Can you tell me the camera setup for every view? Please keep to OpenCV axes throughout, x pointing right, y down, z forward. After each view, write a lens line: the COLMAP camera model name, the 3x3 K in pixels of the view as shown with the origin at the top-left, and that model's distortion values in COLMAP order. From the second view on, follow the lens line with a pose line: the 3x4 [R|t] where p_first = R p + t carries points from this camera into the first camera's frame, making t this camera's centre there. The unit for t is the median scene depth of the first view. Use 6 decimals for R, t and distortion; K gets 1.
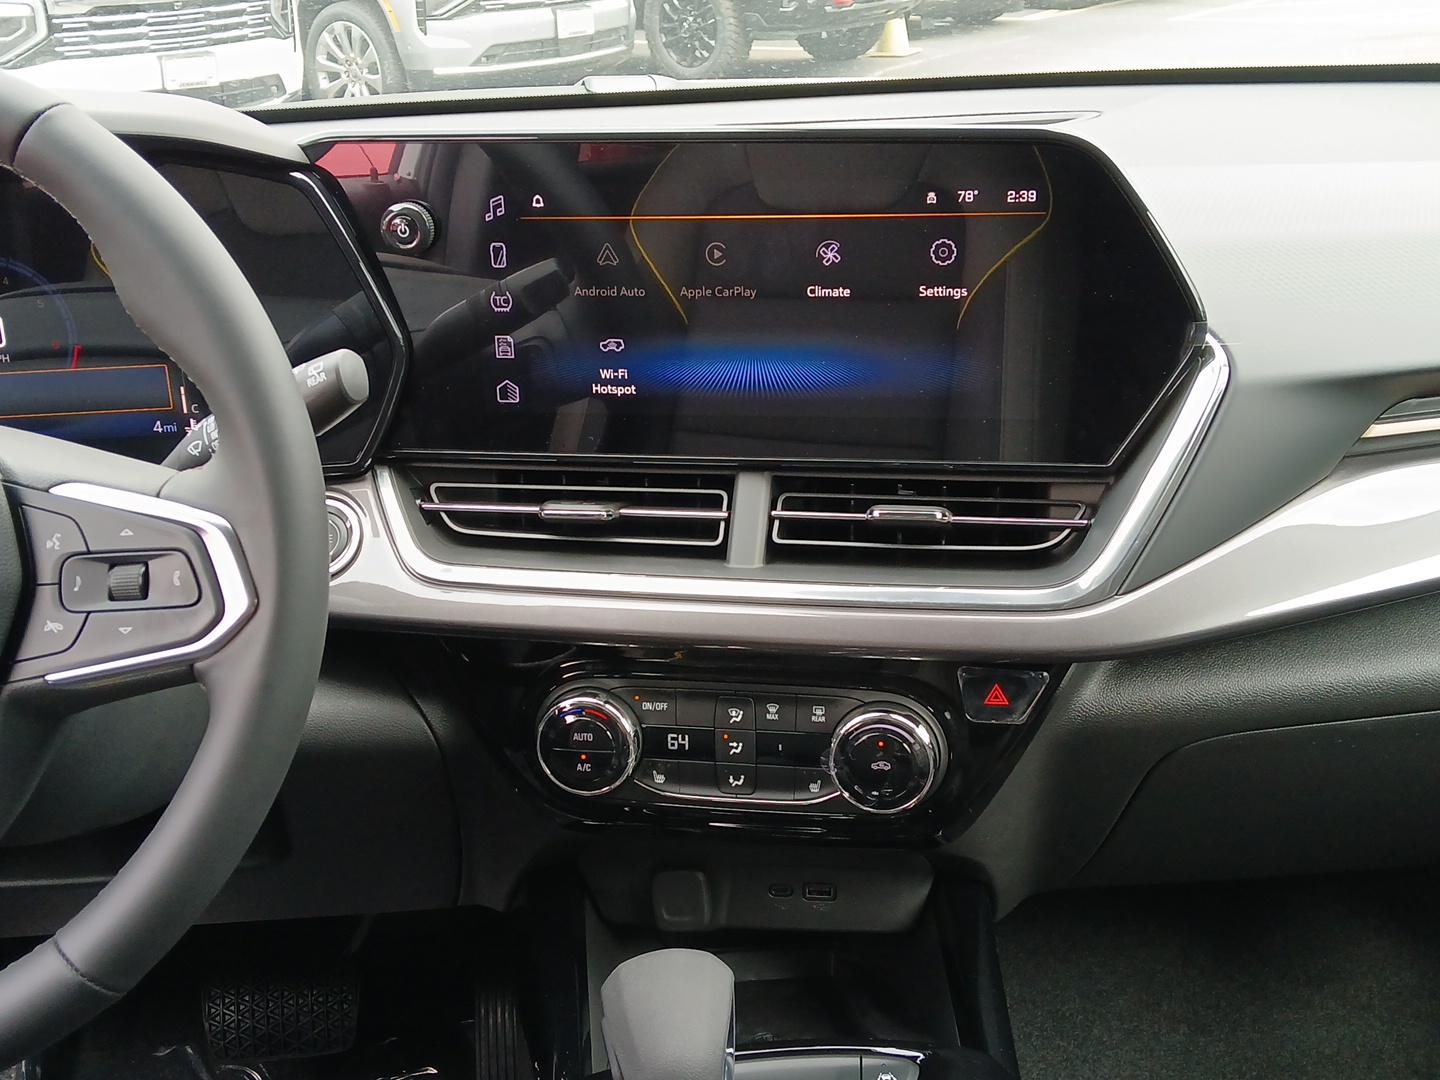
lens RADIAL K [[1664.1, 0, 724.6], [0, 1664.1, 567.7], [0, 0, 1]] dist [0.155713, -0.447777]
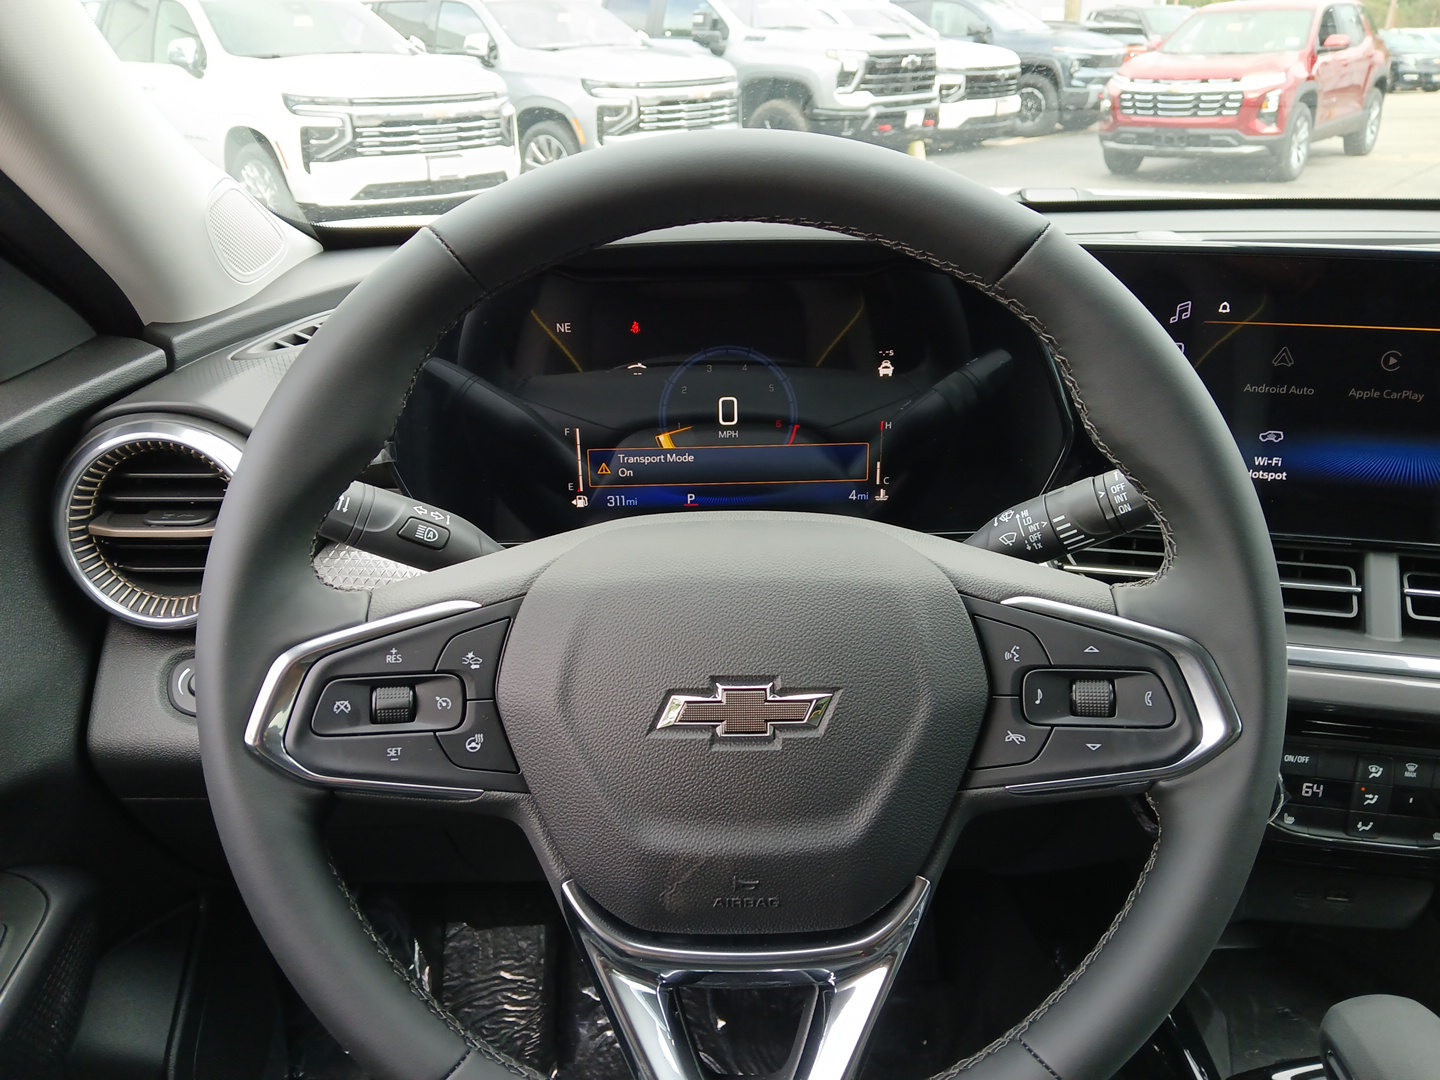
lens RADIAL K [[1114.7, 0, 717.6], [0, 1114.7, 565.6], [0, 0, 1]] dist [0.063269, -0.120331]
pose [[0.998918, 0.035308, -0.030252, -0.415303], [-0.033786, 0.998206, 0.049429, -0.072084], [0.031943, -0.048353, 0.998319, 0.233430]]
